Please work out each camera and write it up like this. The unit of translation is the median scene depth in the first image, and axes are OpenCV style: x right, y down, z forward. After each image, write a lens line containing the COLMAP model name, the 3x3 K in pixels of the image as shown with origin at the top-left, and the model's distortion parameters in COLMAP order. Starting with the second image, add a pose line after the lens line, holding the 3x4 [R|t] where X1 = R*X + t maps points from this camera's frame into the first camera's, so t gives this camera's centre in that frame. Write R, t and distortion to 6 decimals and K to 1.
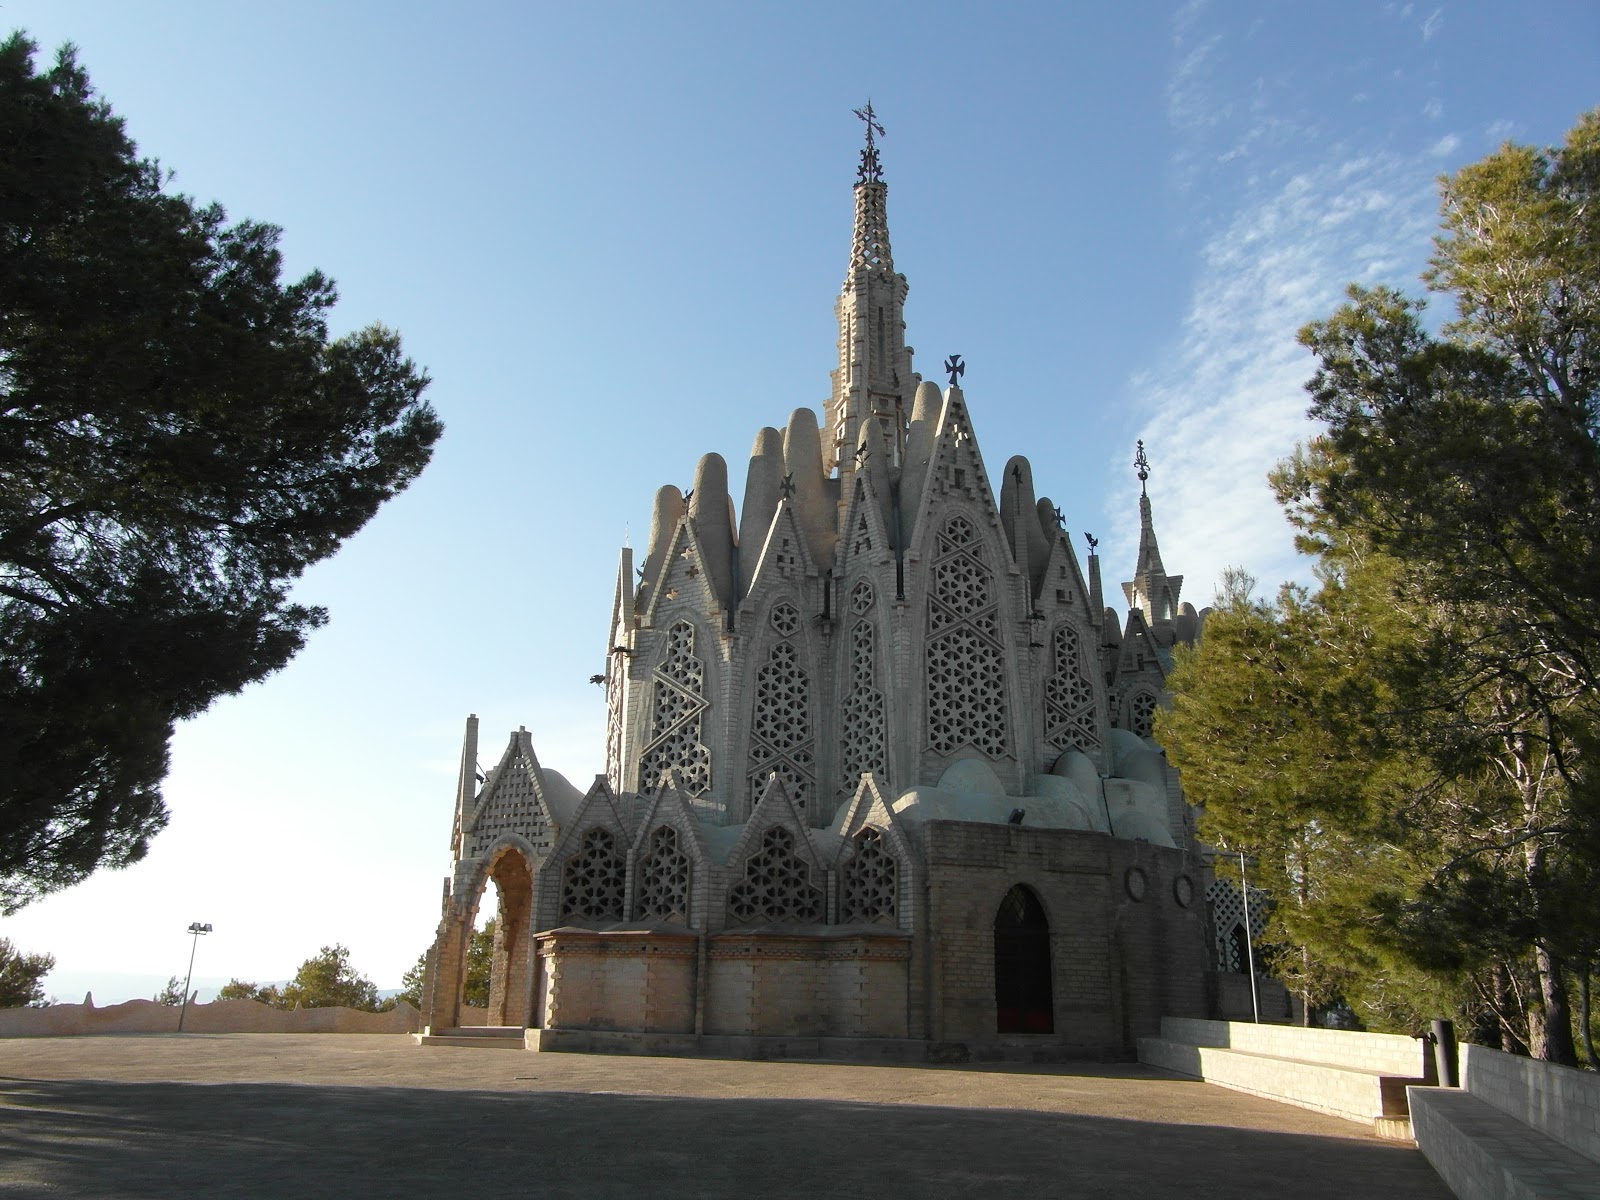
lens RADIAL K [[1211.7, 0, 800.0], [0, 1211.7, 600.0], [0, 0, 1]] dist [-0.005660, -0.000495]
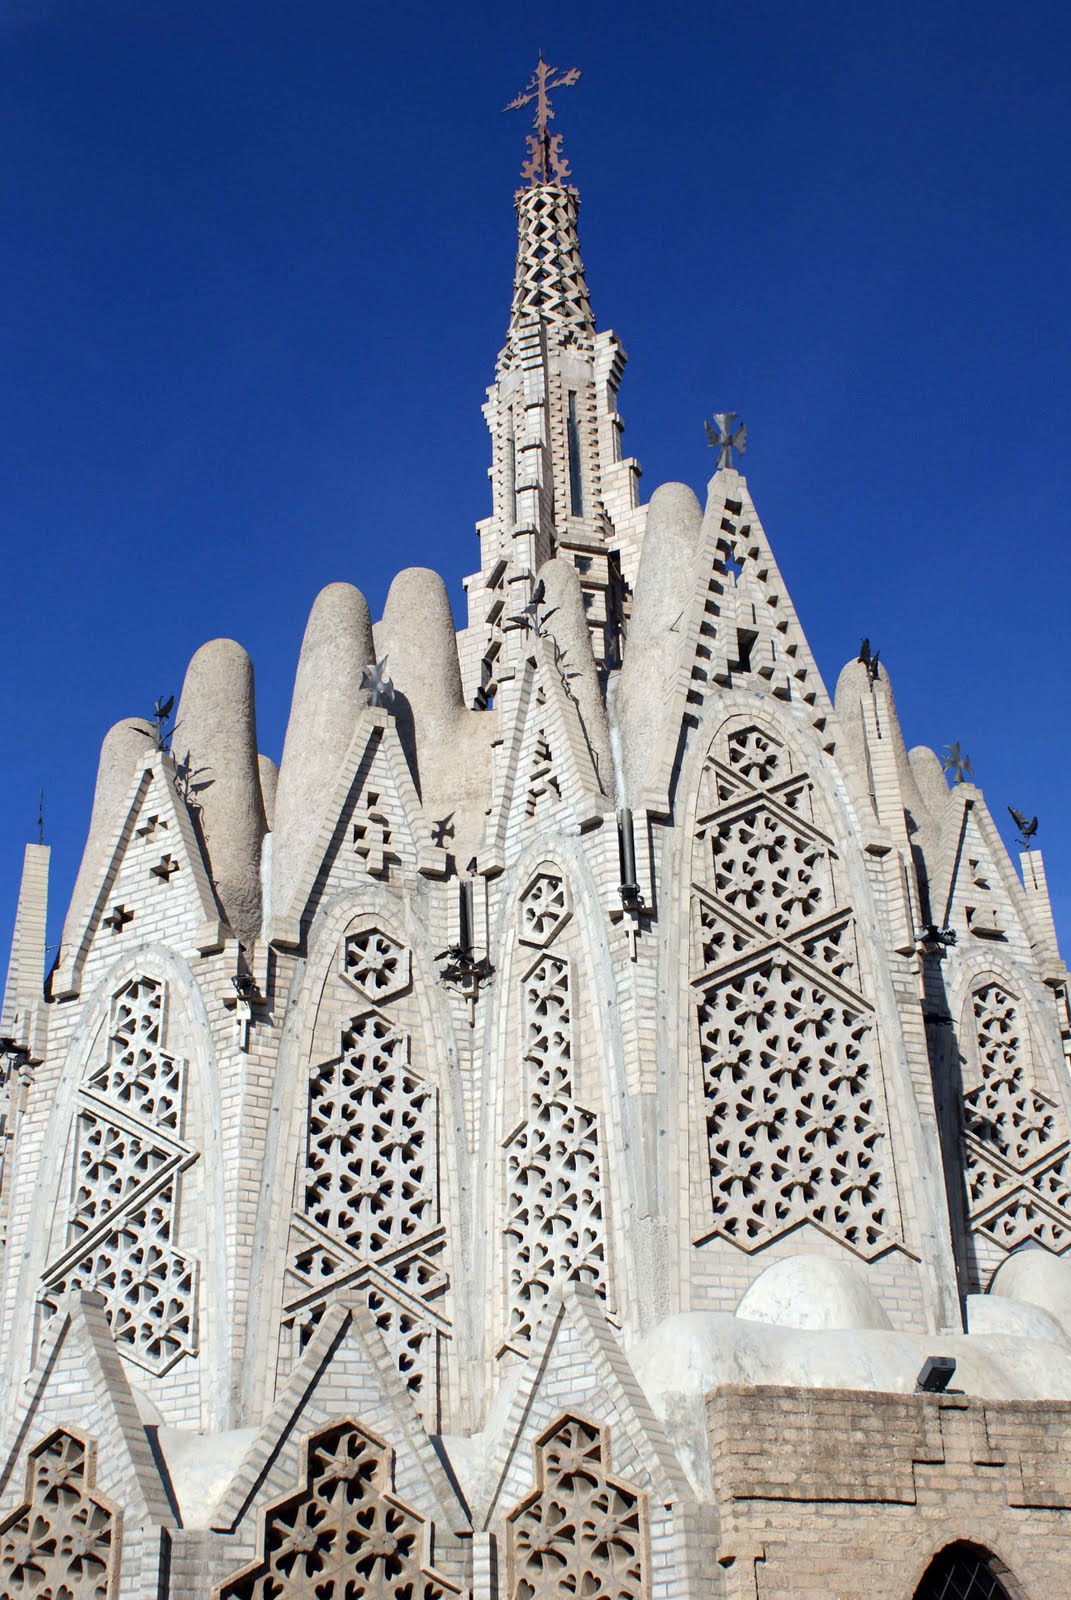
lens RADIAL K [[1977.7, 0, 535.5], [0, 1977.7, 800.0], [0, 0, 1]] dist [-0.092682, 0.064190]
pose [[0.998999, -0.025744, 0.036574, 0.024026], [0.031515, 0.985422, -0.167186, 0.084863], [-0.031737, 0.168172, 0.985247, 0.293735]]
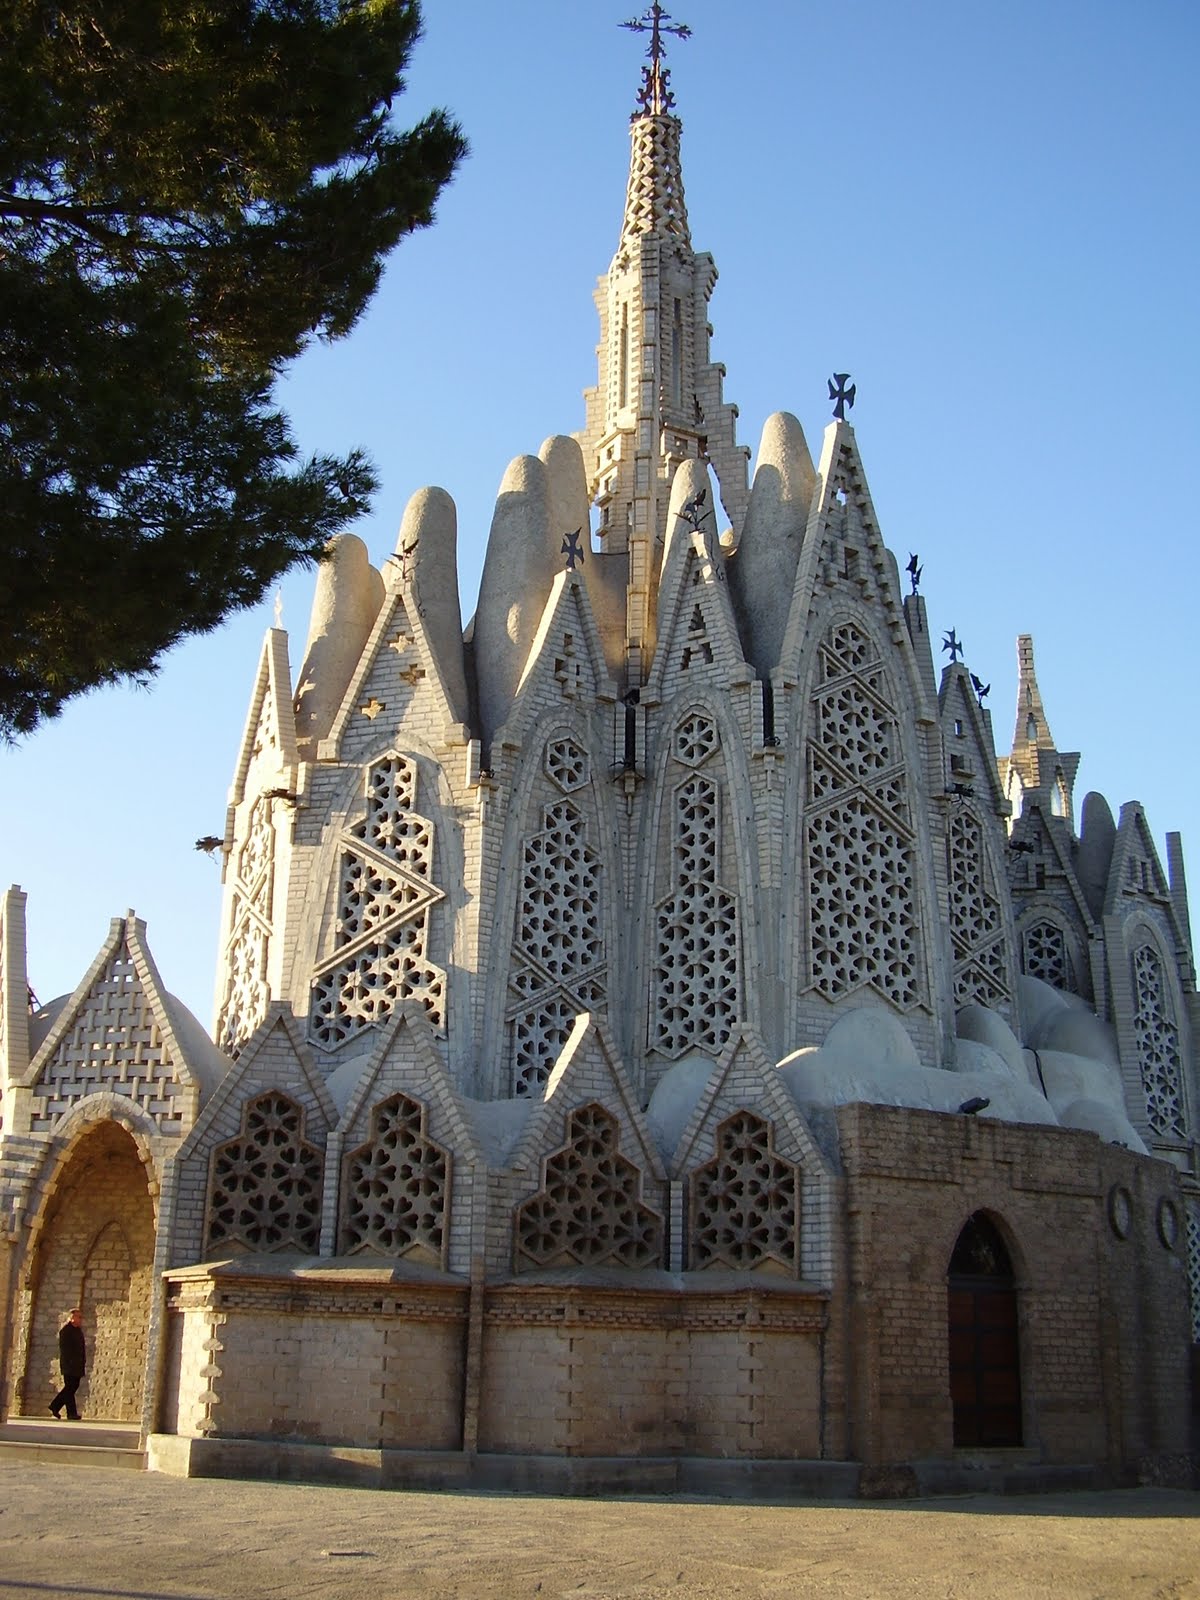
lens RADIAL K [[1747.3, 0, 599.3], [0, 1747.3, 749.0], [0, 0, 1]] dist [-0.116315, 0.011787]
pose [[0.978971, 0.079769, 0.187756, -0.170579], [-0.075739, 0.996719, -0.028553, 0.034039], [-0.189417, 0.013732, 0.981801, 0.146185]]
